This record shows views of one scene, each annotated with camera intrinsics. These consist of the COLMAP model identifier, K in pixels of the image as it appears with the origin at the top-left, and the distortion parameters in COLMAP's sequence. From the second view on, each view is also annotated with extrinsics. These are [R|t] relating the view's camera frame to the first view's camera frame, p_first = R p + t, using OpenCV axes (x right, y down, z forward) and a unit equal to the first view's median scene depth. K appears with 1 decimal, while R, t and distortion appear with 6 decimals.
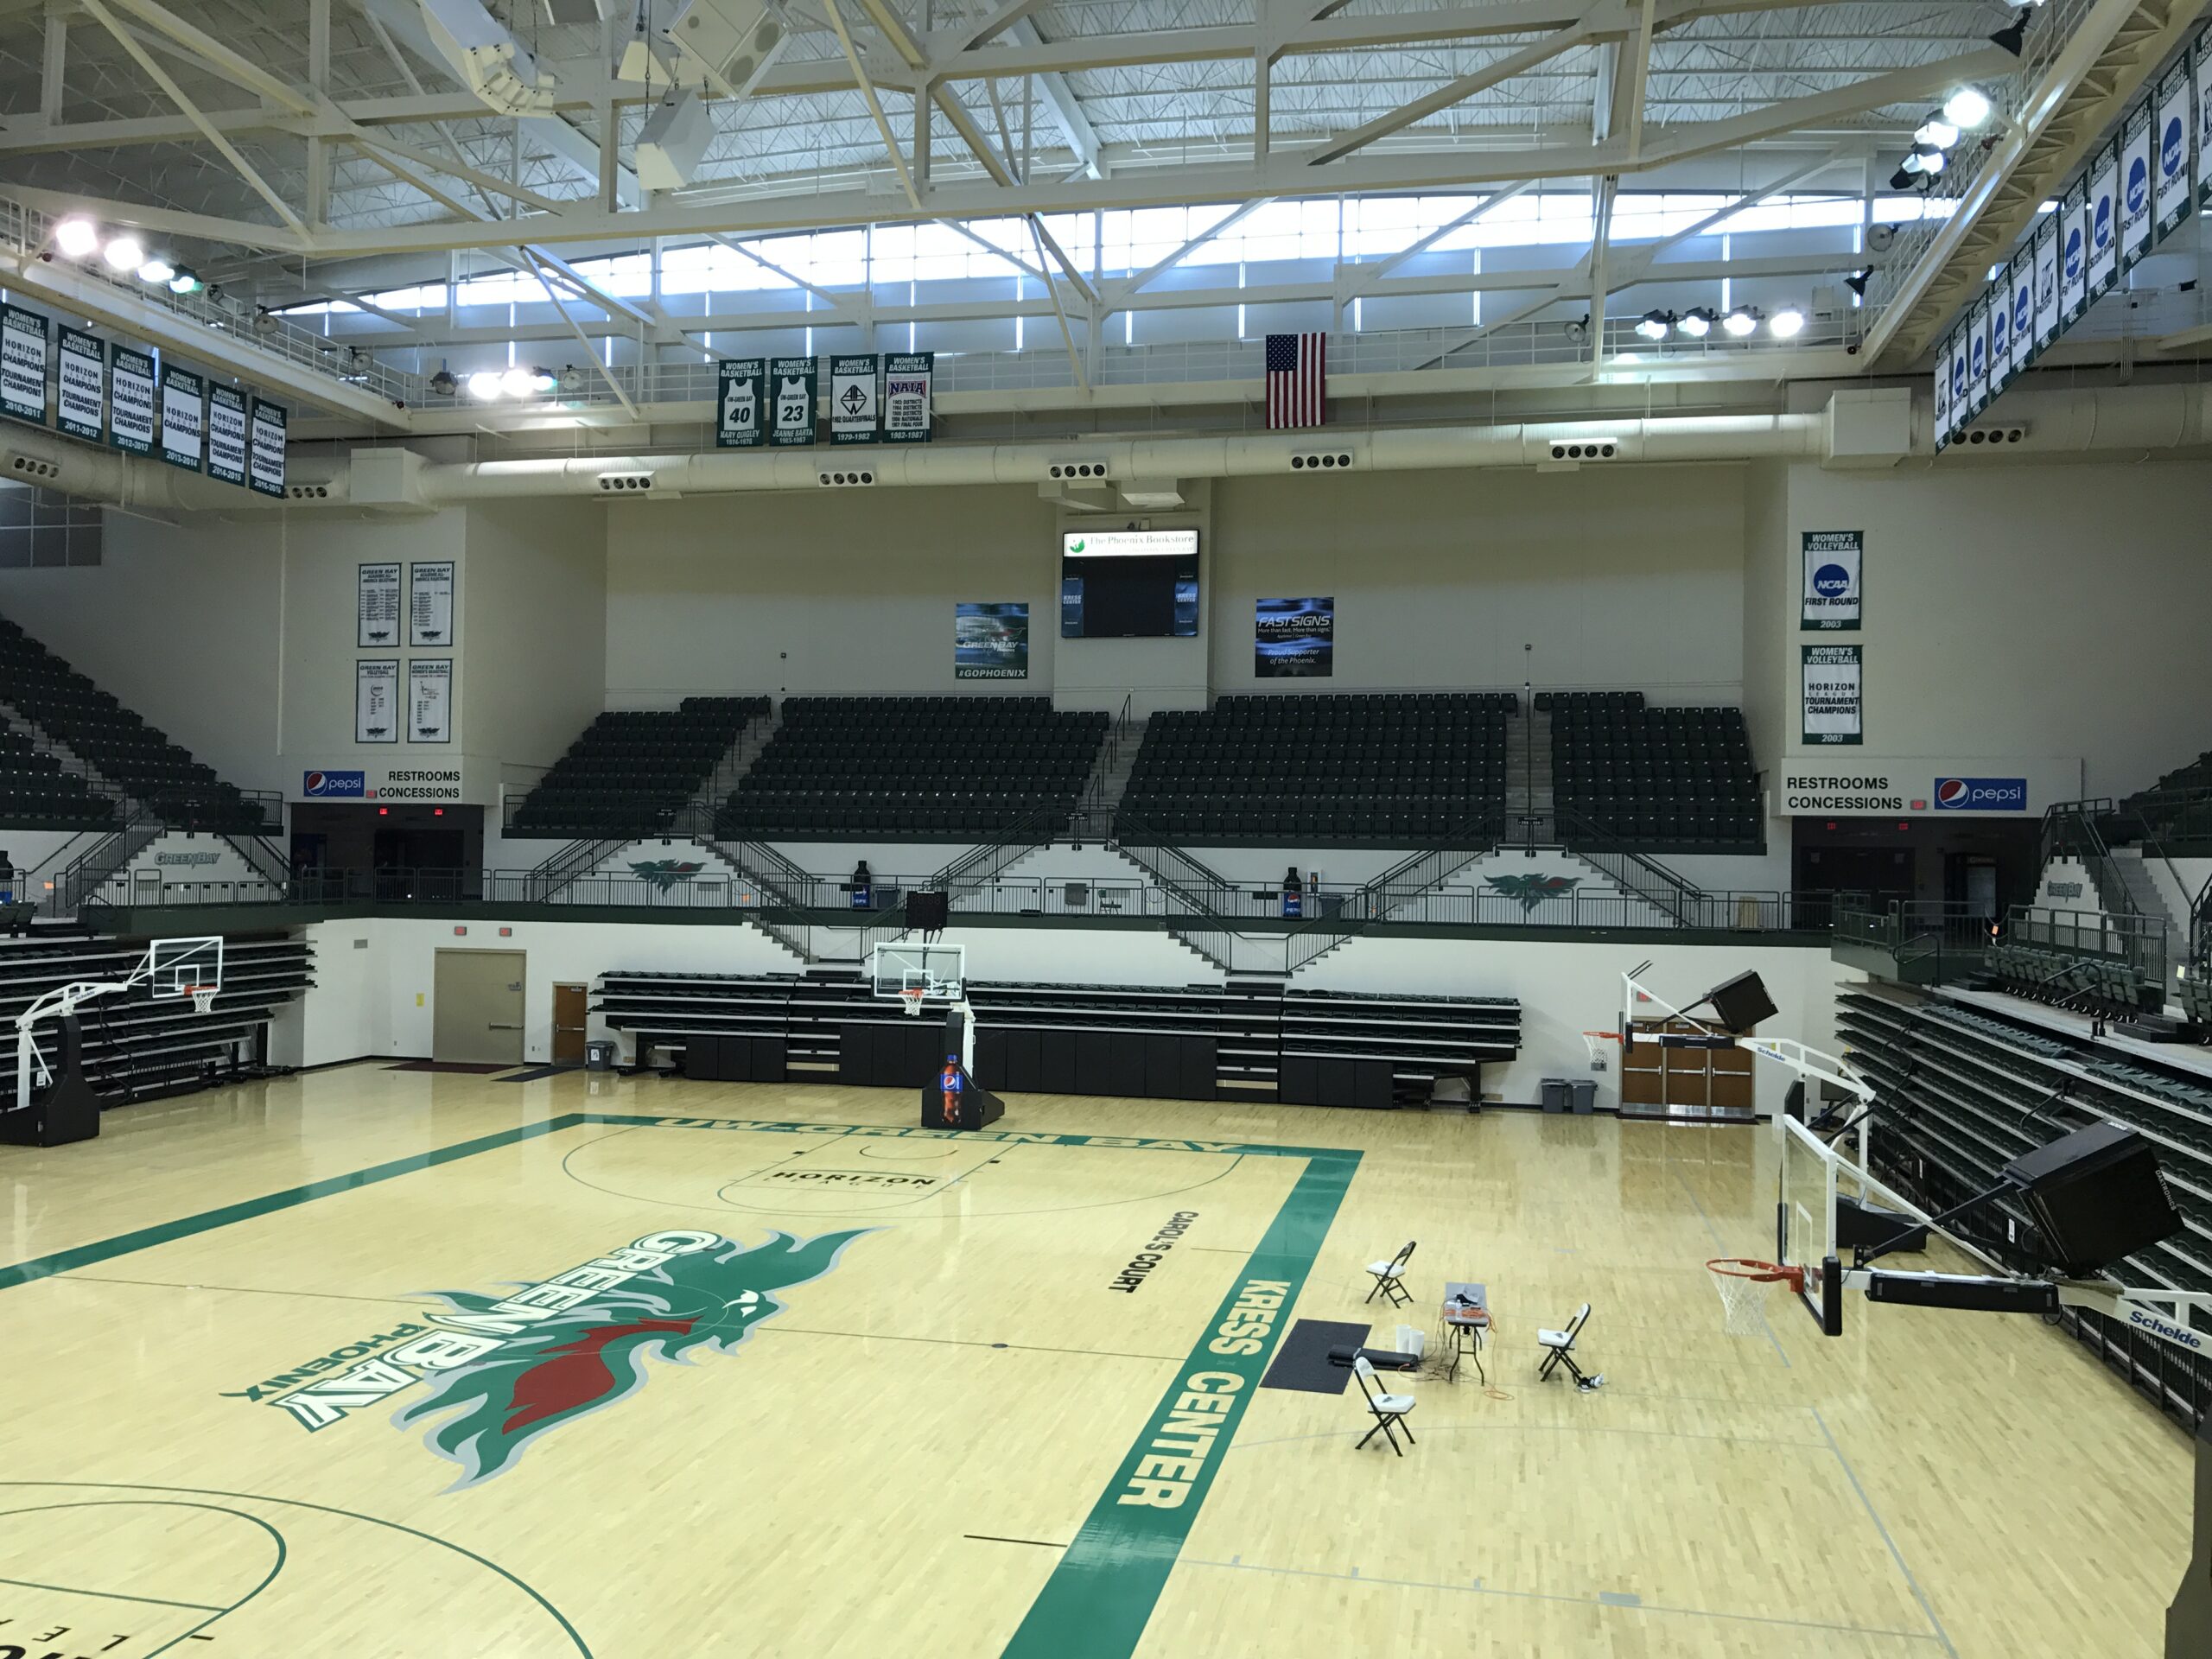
lens RADIAL K [[1819.3, 0, 1098.4], [0, 1819.3, 823.6], [0, 0, 1]] dist [0.008672, 0.005633]
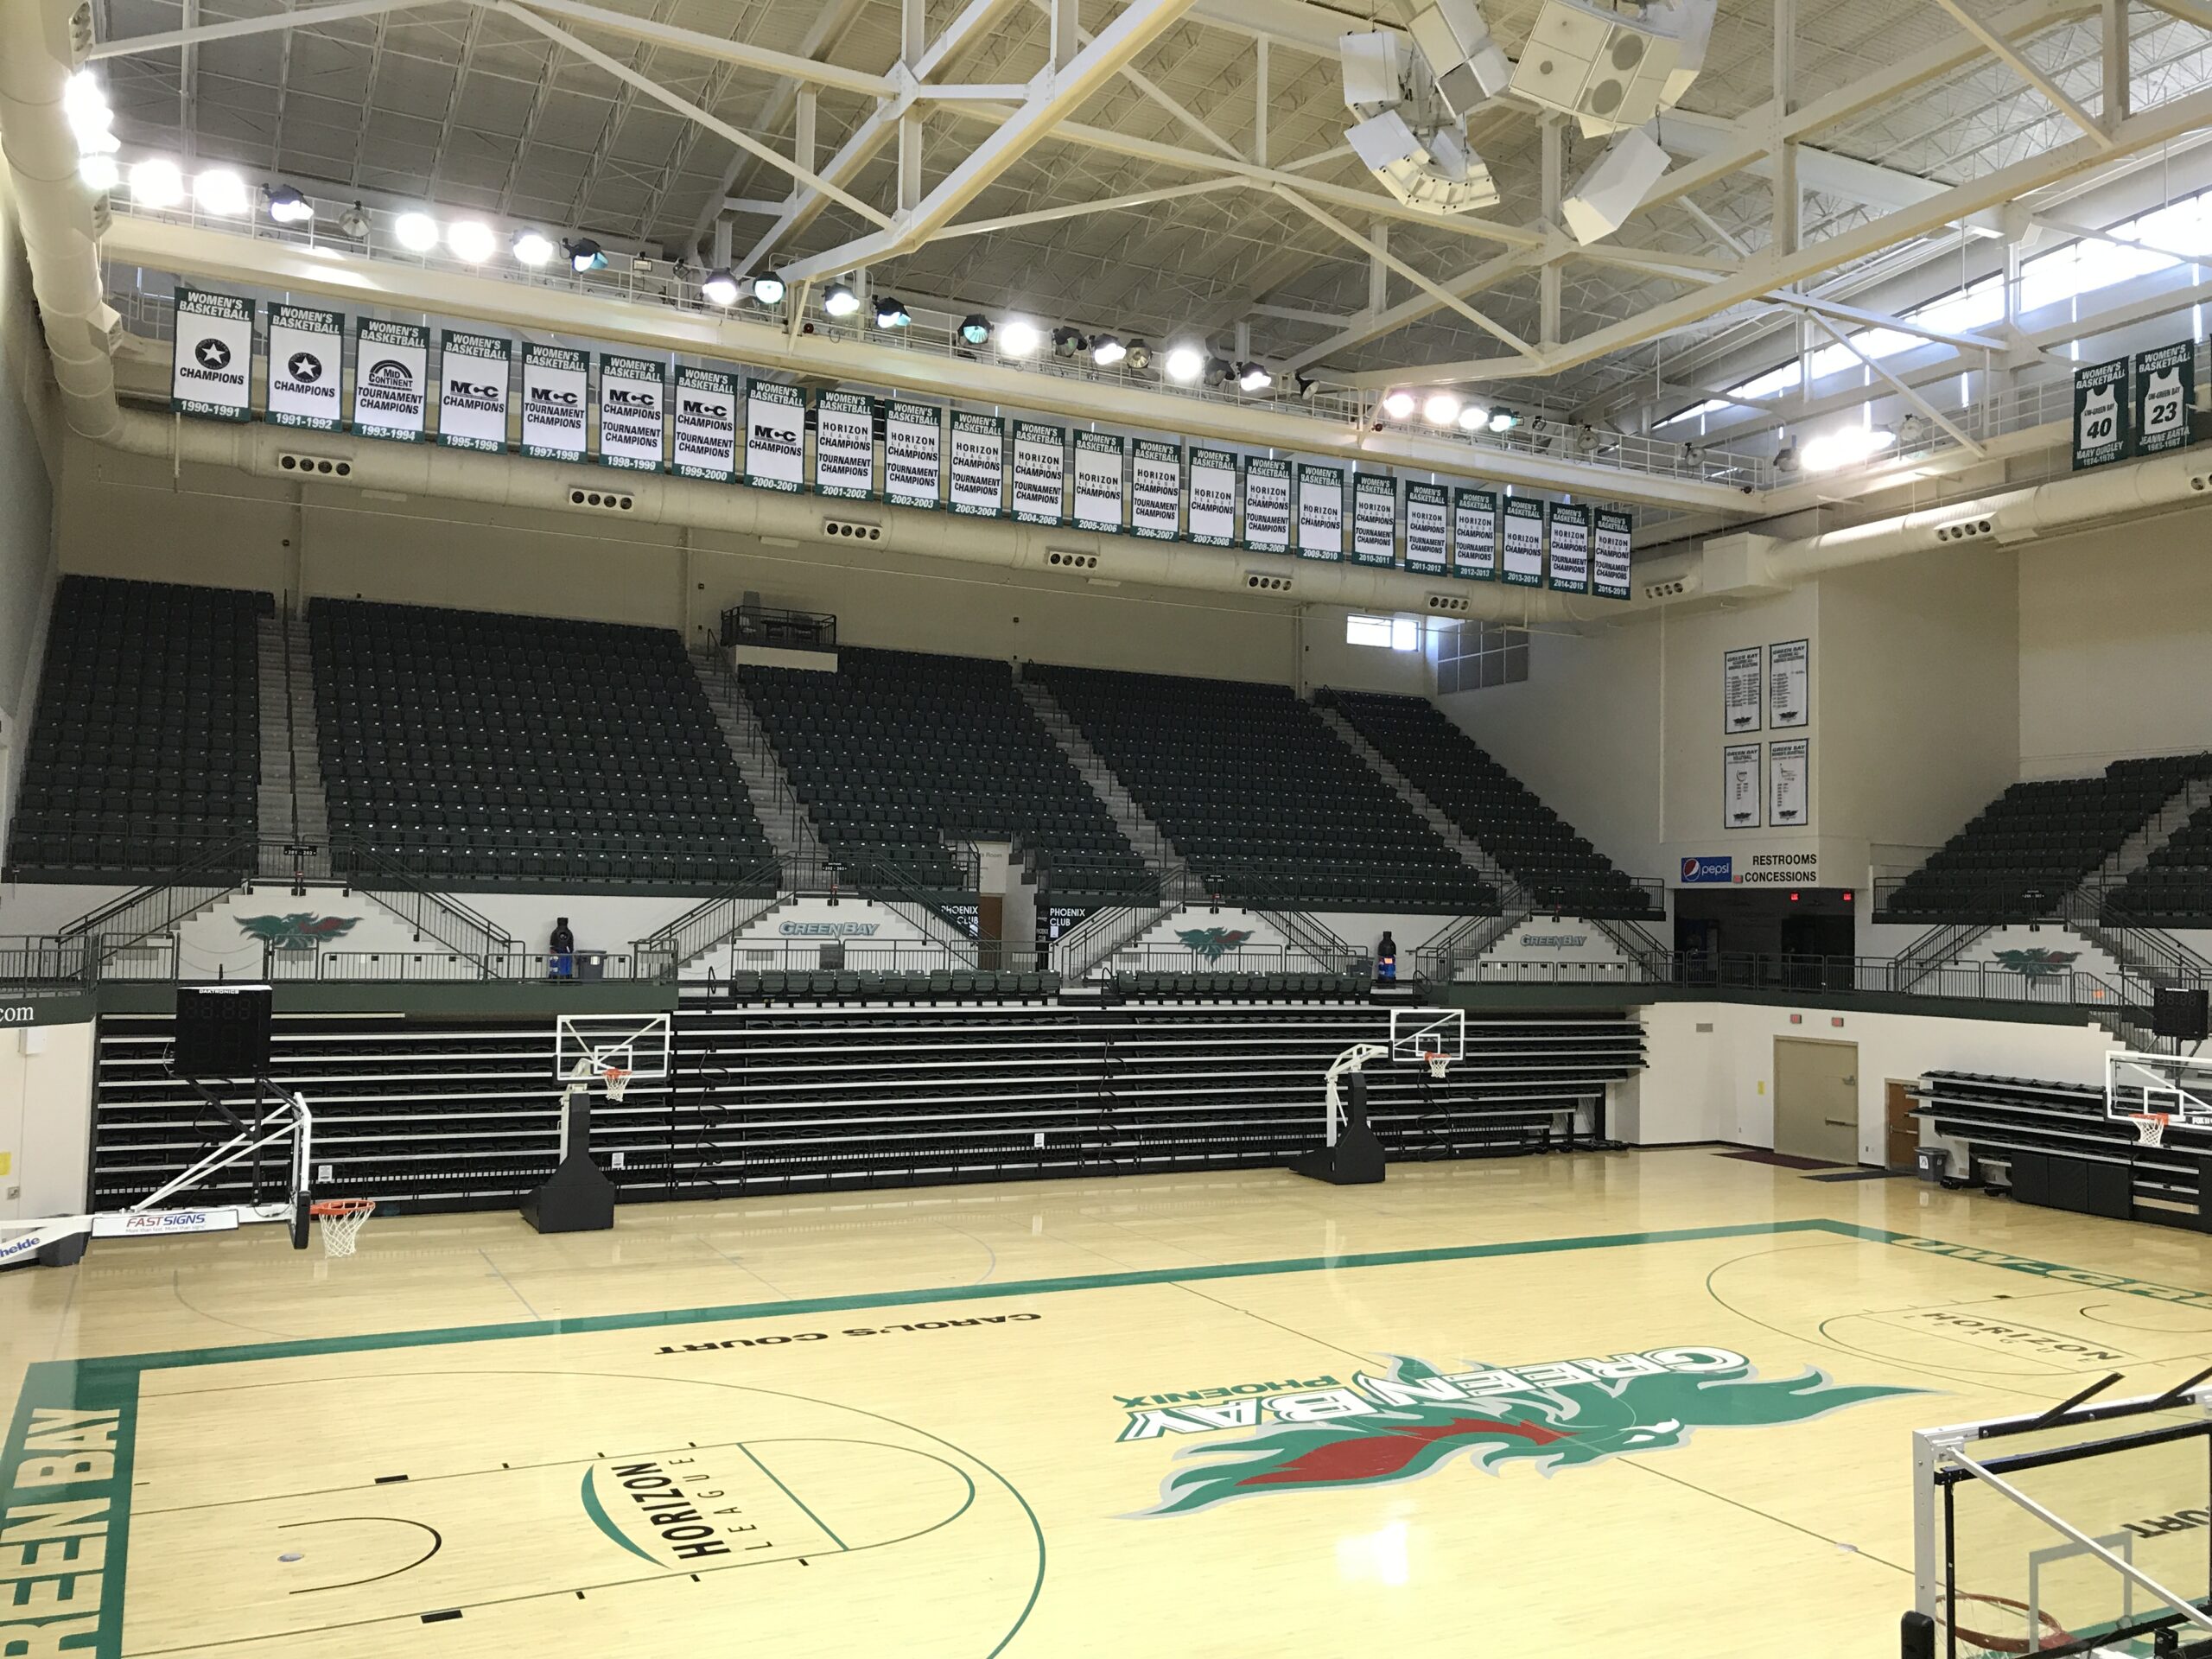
lens RADIAL K [[1810.4, 0, 1091.1], [0, 1810.4, 822.8], [0, 0, 1]] dist [0.017094, -0.011315]
pose [[0.631284, -0.041826, -0.774423, 0.167559], [0.002360, 0.998644, -0.052012, 0.004313], [0.775548, 0.031007, 0.630526, 0.104167]]
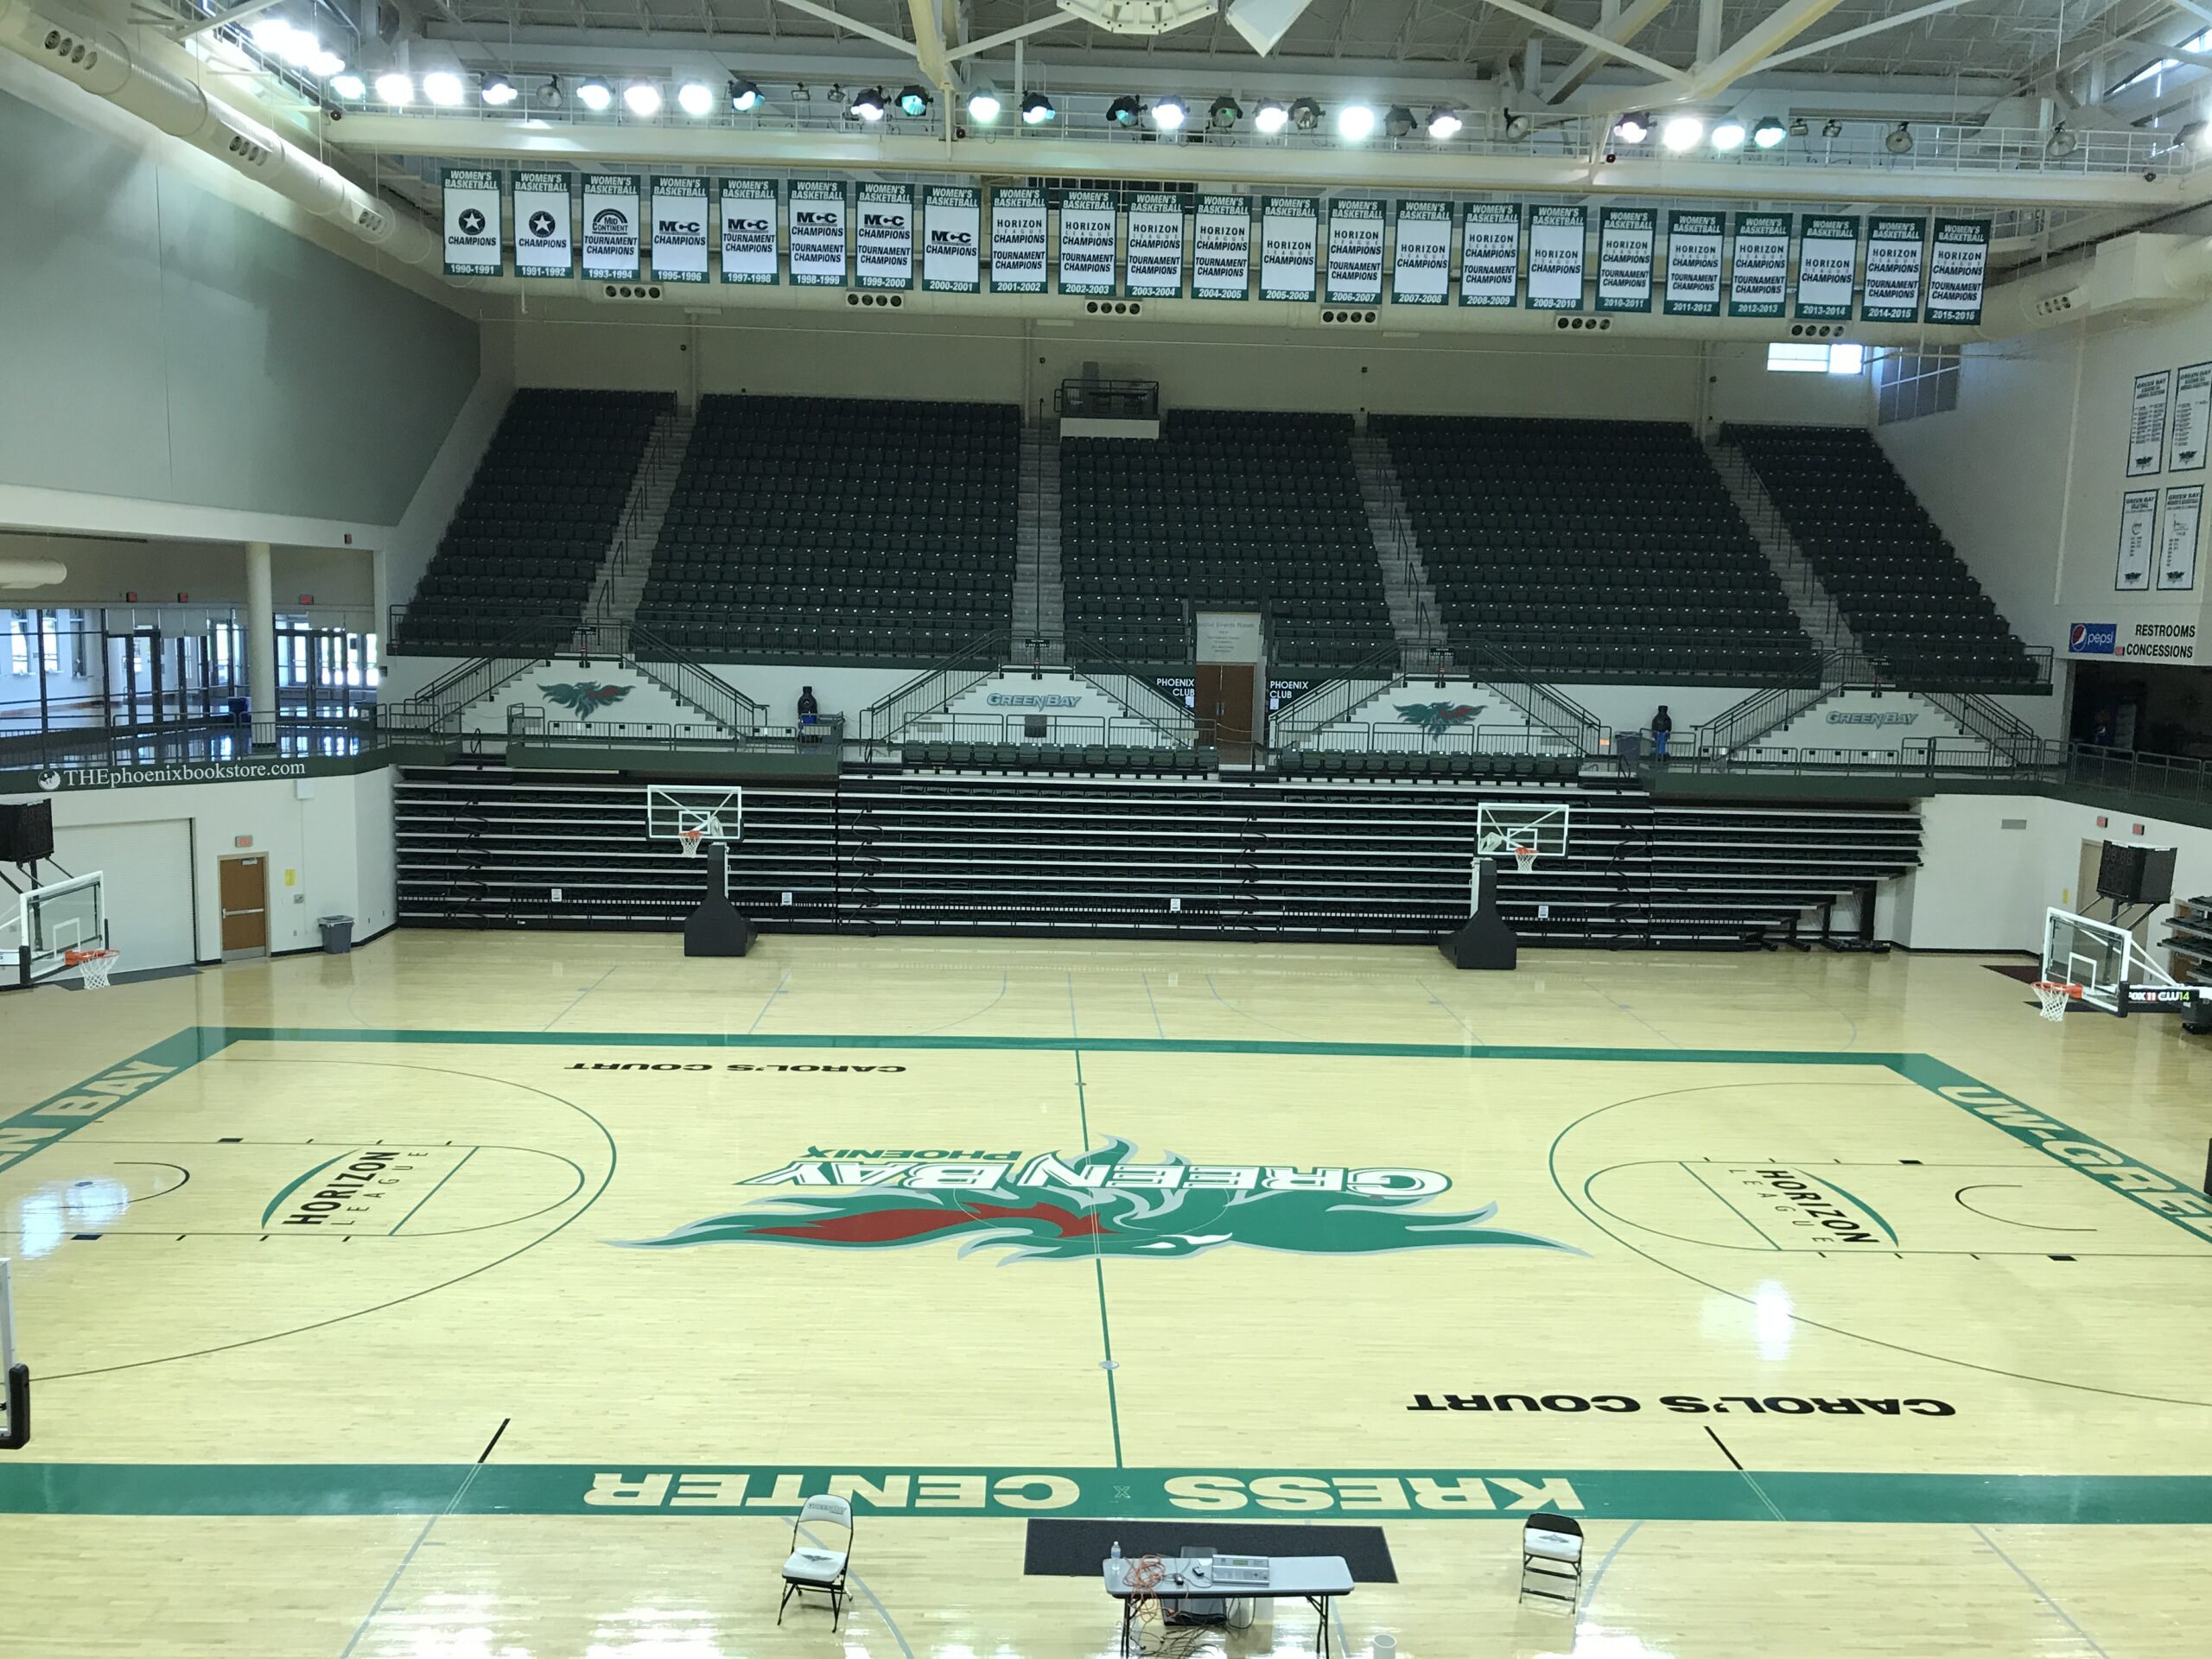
lens RADIAL K [[1810.4, 0, 1091.1], [0, 1810.4, 822.8], [0, 0, 1]] dist [0.017094, -0.011315]
pose [[0.249345, 0.109333, -0.962223, 0.345557], [-0.004208, 0.993719, 0.111821, -0.032907], [0.968406, -0.023833, 0.248239, 0.354545]]
